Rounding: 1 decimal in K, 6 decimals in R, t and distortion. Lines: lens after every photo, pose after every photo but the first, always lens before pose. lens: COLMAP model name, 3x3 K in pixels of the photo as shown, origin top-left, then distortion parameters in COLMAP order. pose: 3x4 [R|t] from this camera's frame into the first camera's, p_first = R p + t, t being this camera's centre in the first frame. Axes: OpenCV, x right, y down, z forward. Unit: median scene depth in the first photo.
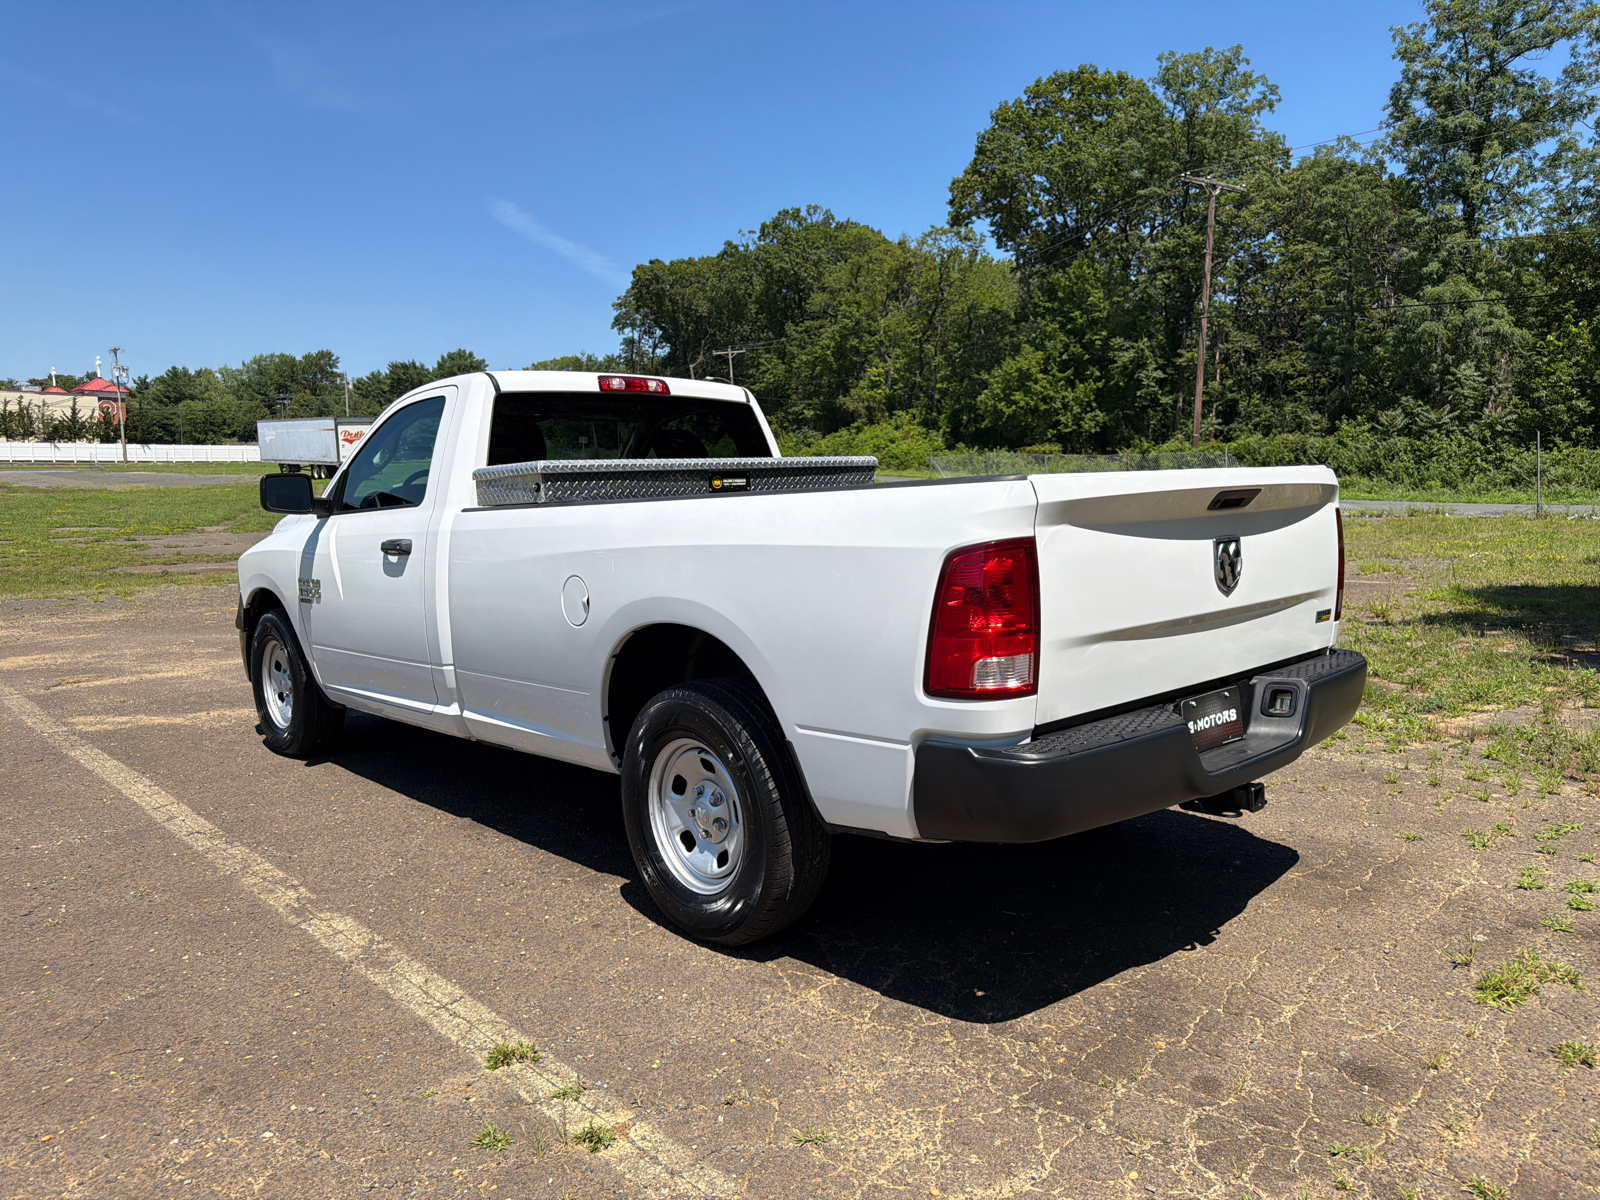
lens RADIAL K [[1127.2, 0, 796.2], [0, 1127.2, 608.4], [0, 0, 1]] dist [0.050683, -0.066278]
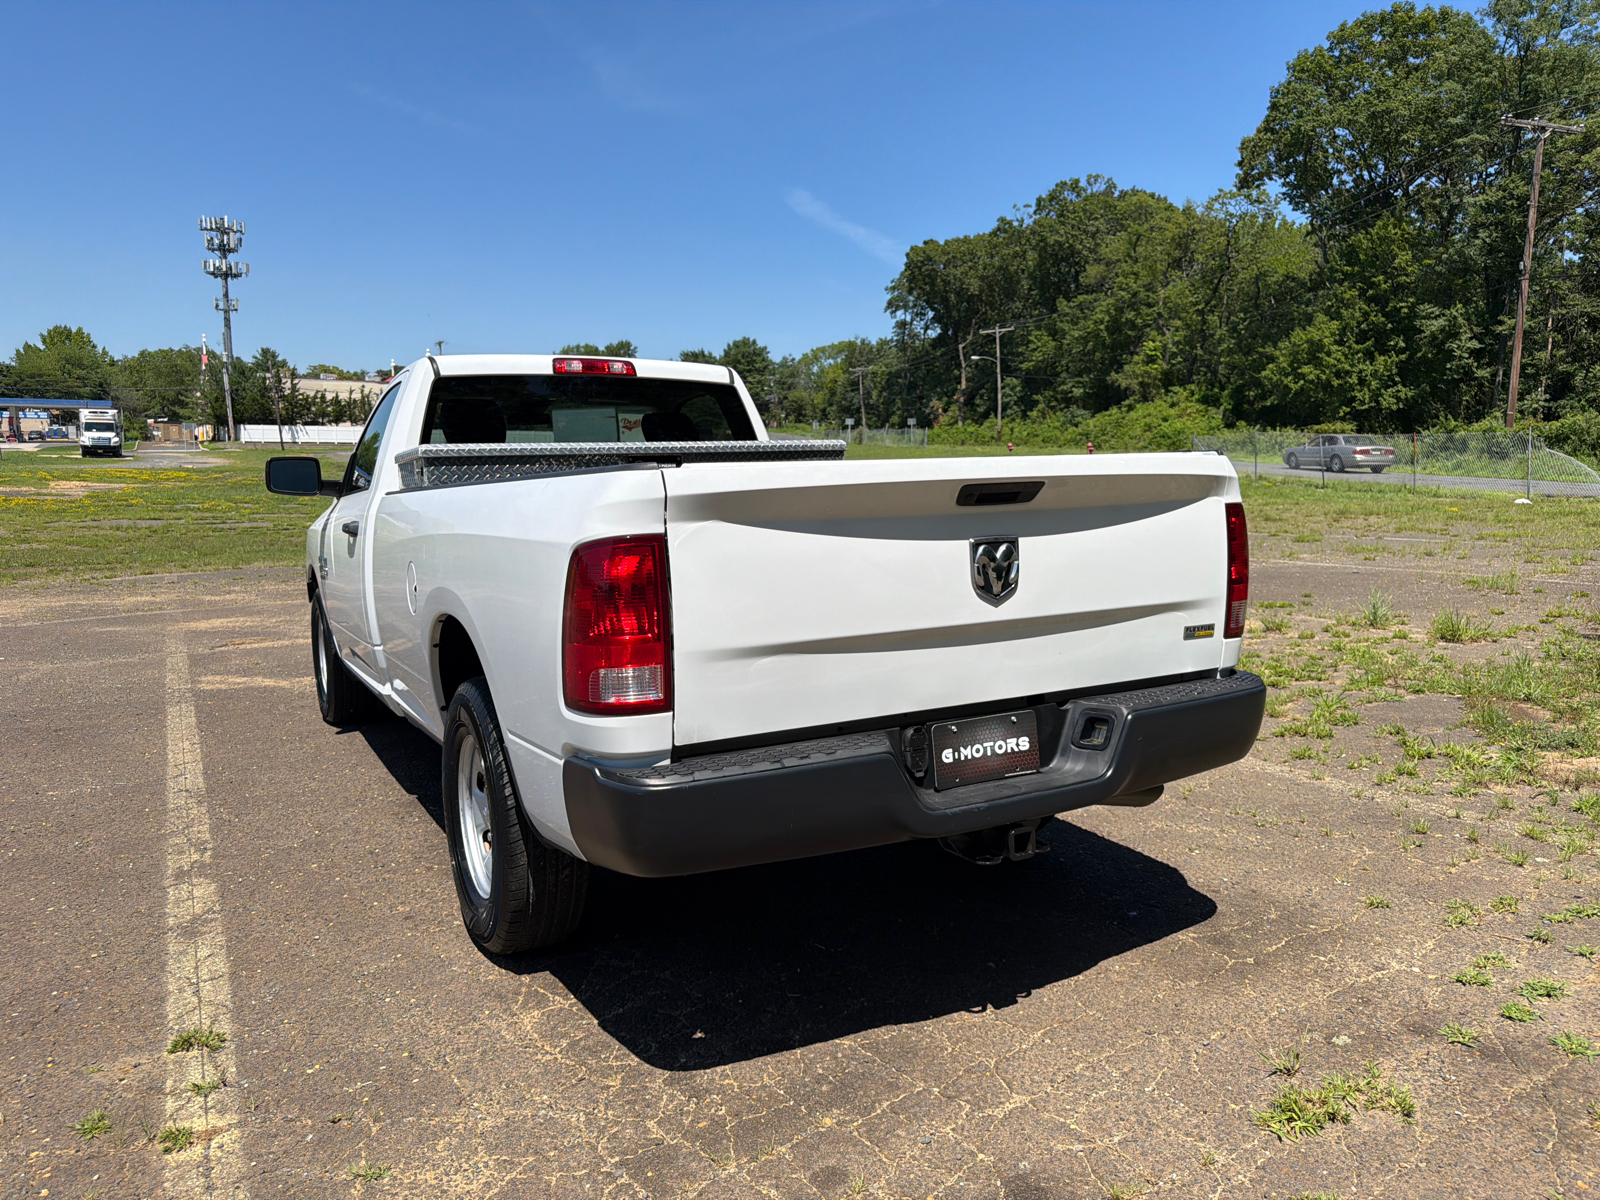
lens RADIAL K [[1127.2, 0, 801.2], [0, 1127.2, 603.7], [0, 0, 1]] dist [0.050683, -0.066278]
pose [[0.970965, 0.032705, -0.236976, 0.260733], [-0.029889, 0.999434, 0.015469, -0.012537], [0.237347, -0.007937, 0.971392, 0.083150]]
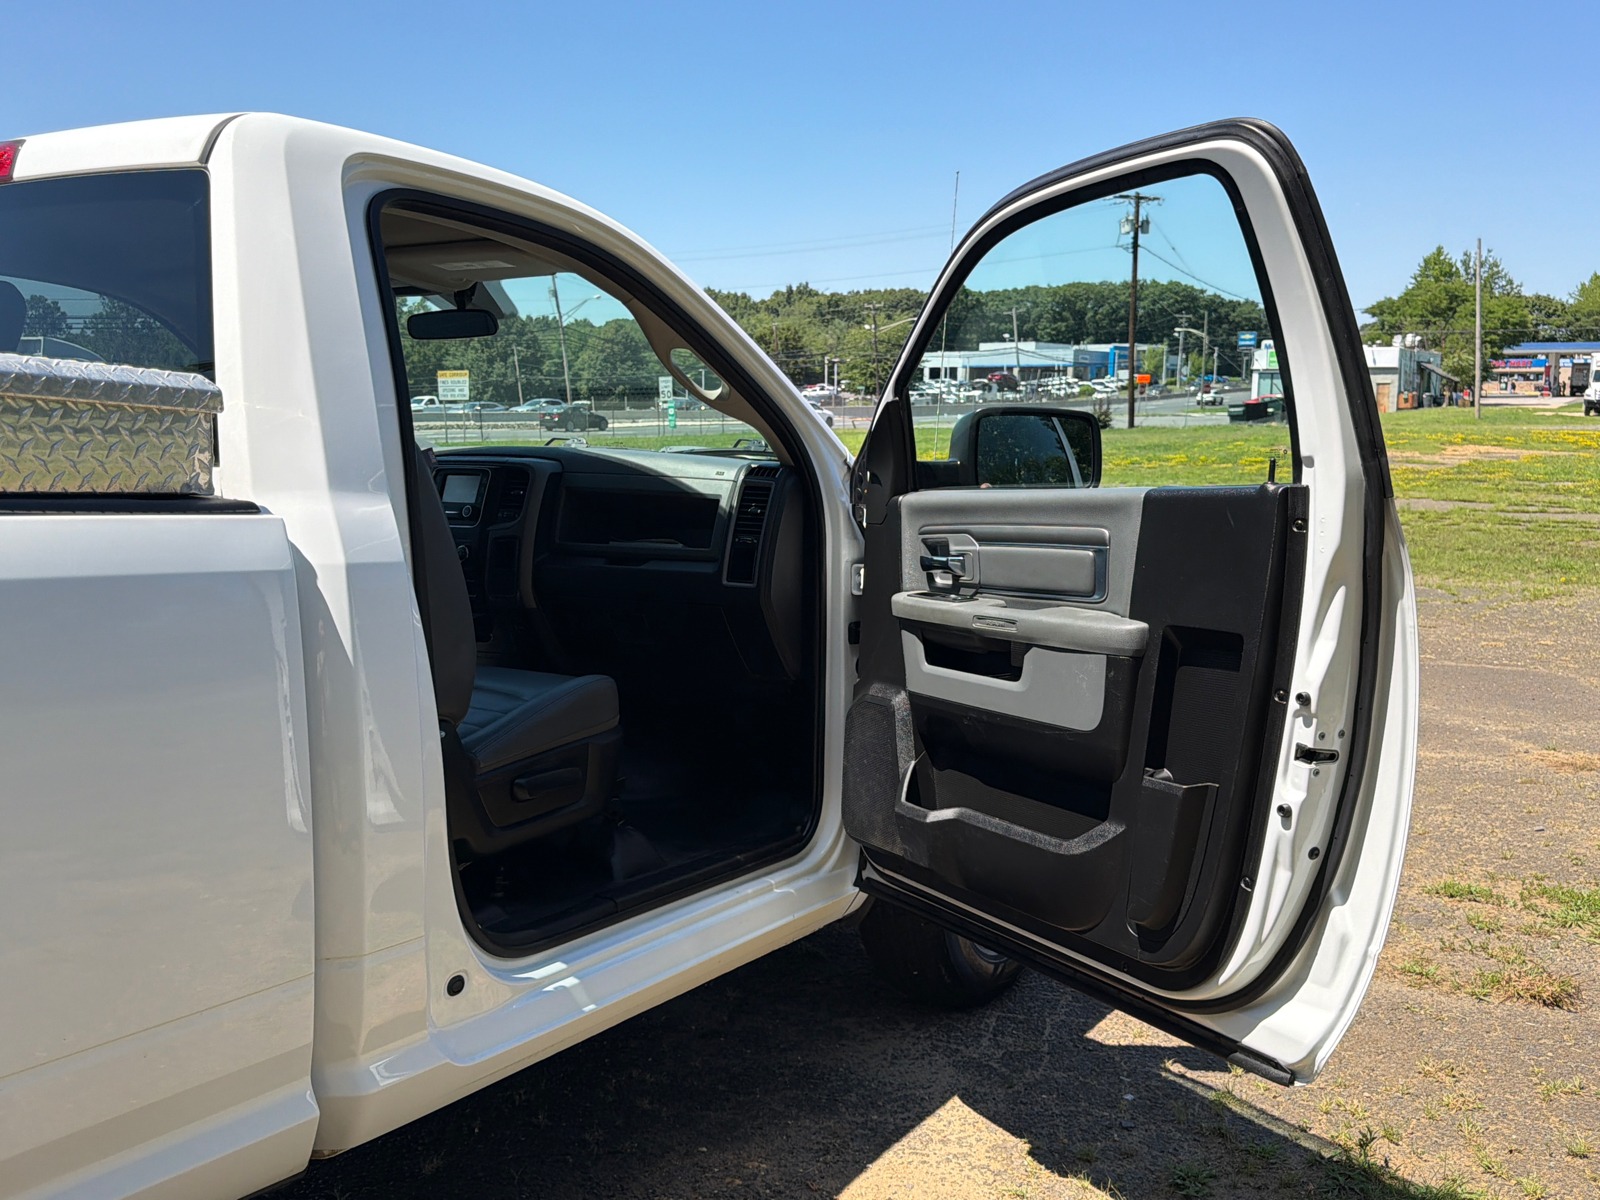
lens RADIAL K [[1466.3, 0, 800.6], [0, 1466.3, 609.4], [0, 0, 1]] dist [0.022967, 0.000000]
pose [[0.231801, 0.127791, -0.964333, 0.389839], [-0.112513, 0.988202, 0.103909, -0.133204], [0.966234, 0.084414, 0.243445, 1.120155]]
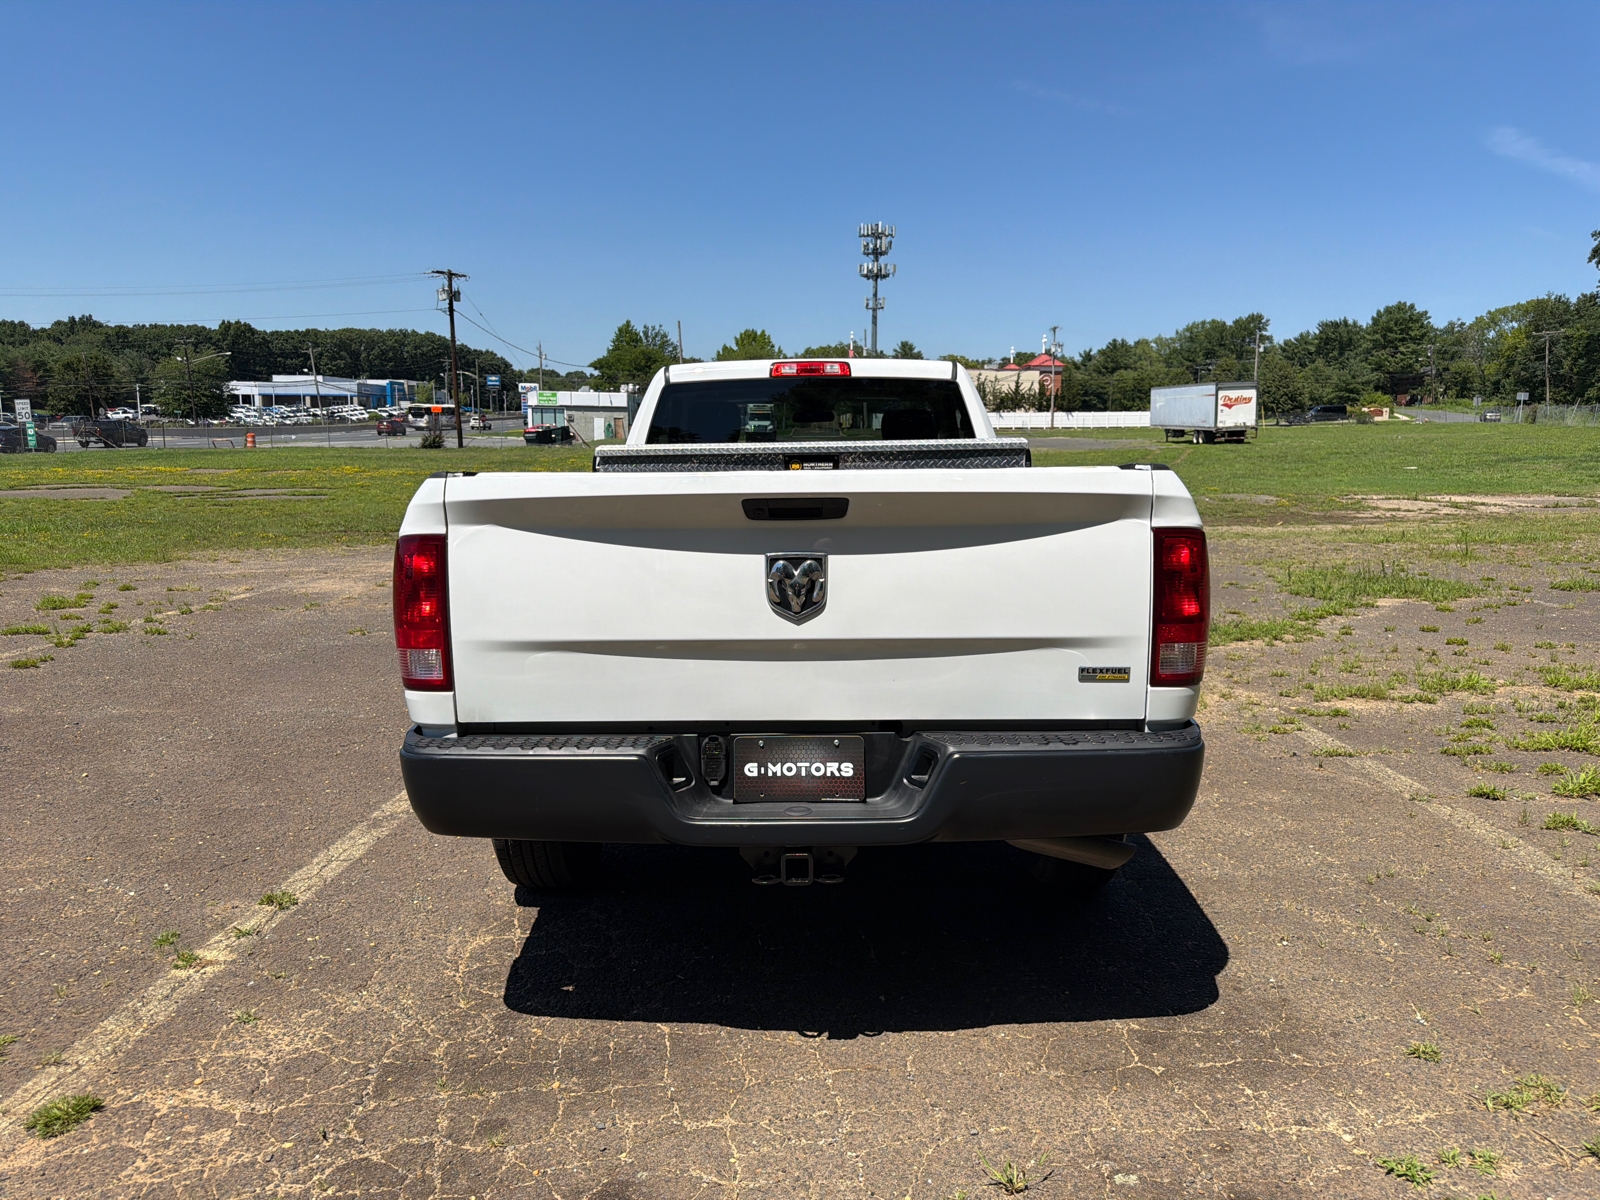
lens RADIAL K [[1127.2, 0, 800.5], [0, 1127.2, 598.6], [0, 0, 1]] dist [0.050683, -0.066278]
pose [[0.716962, 0.100834, -0.689781, 0.565286], [-0.084746, 0.994752, 0.057330, -0.045643], [0.691941, 0.017353, 0.721745, 0.240428]]
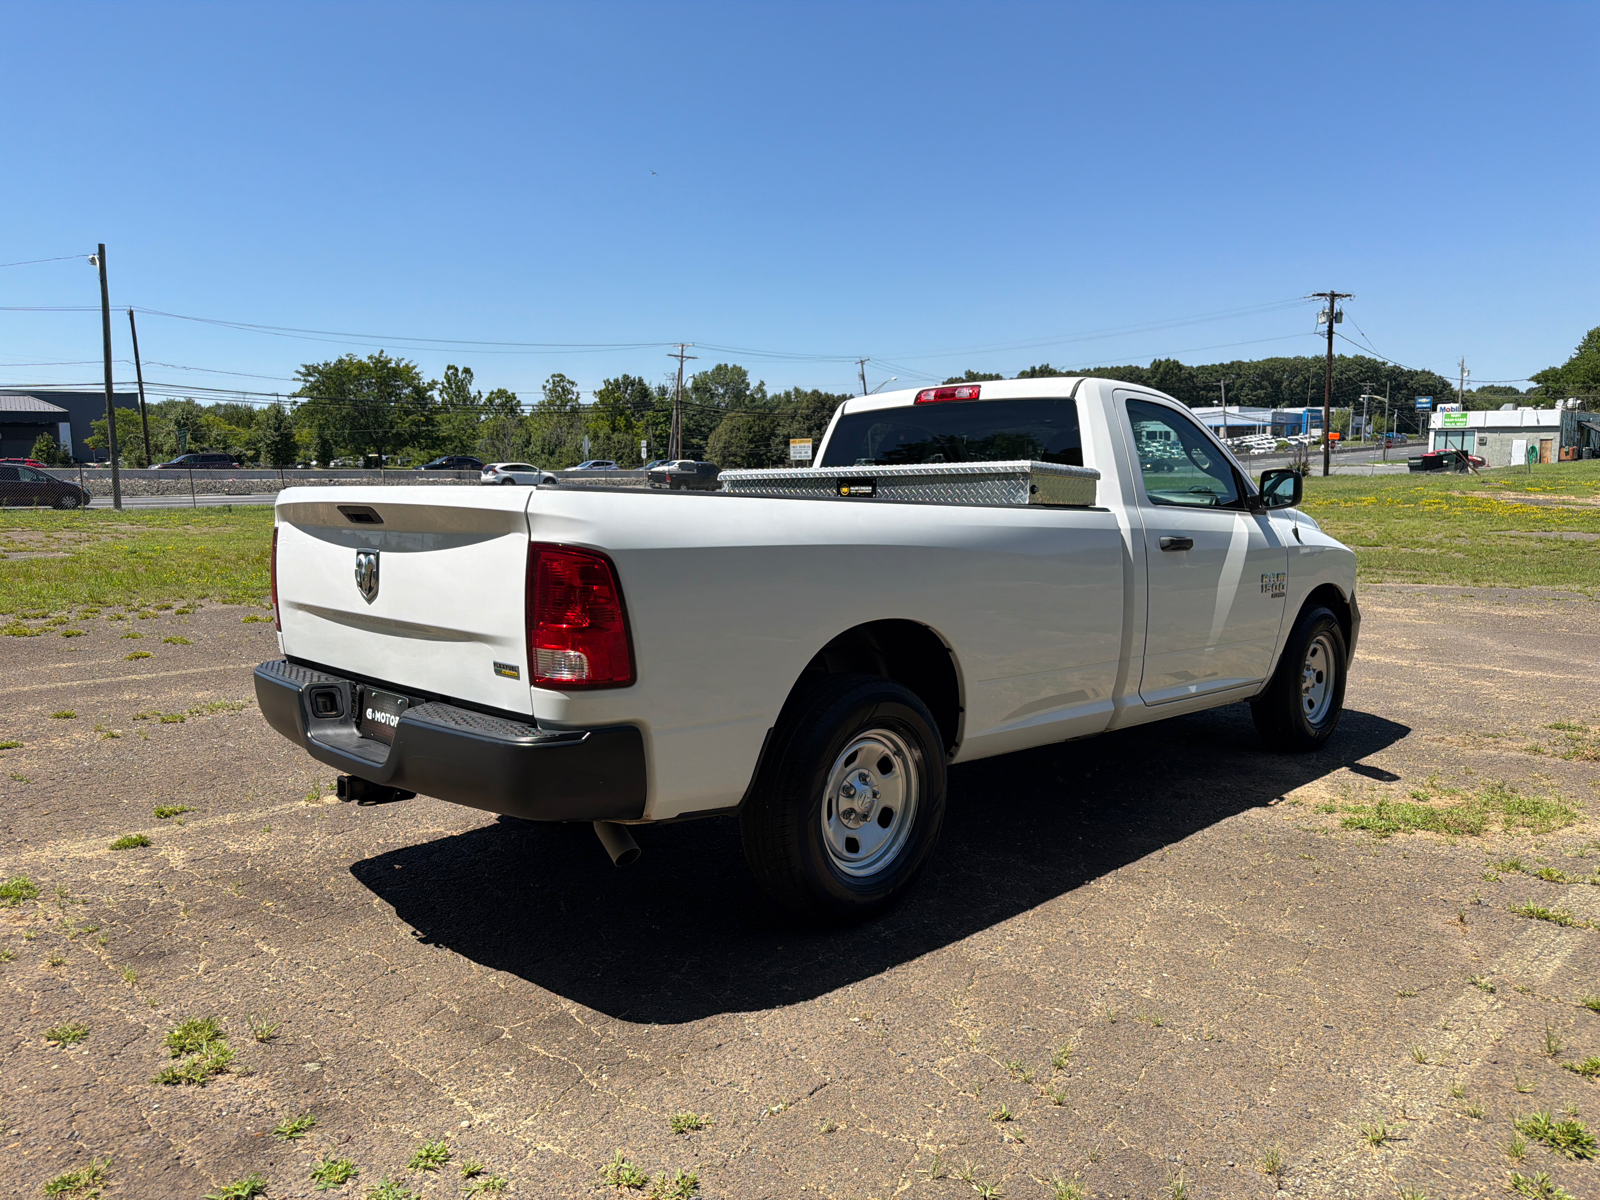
lens RADIAL K [[1127.2, 0, 804.3], [0, 1127.2, 602.5], [0, 0, 1]] dist [0.050683, -0.066278]
pose [[0.031695, 0.117723, -0.992541, 0.876897], [-0.110566, 0.987358, 0.113577, -0.107927], [0.993363, 0.106141, 0.044310, 0.812398]]
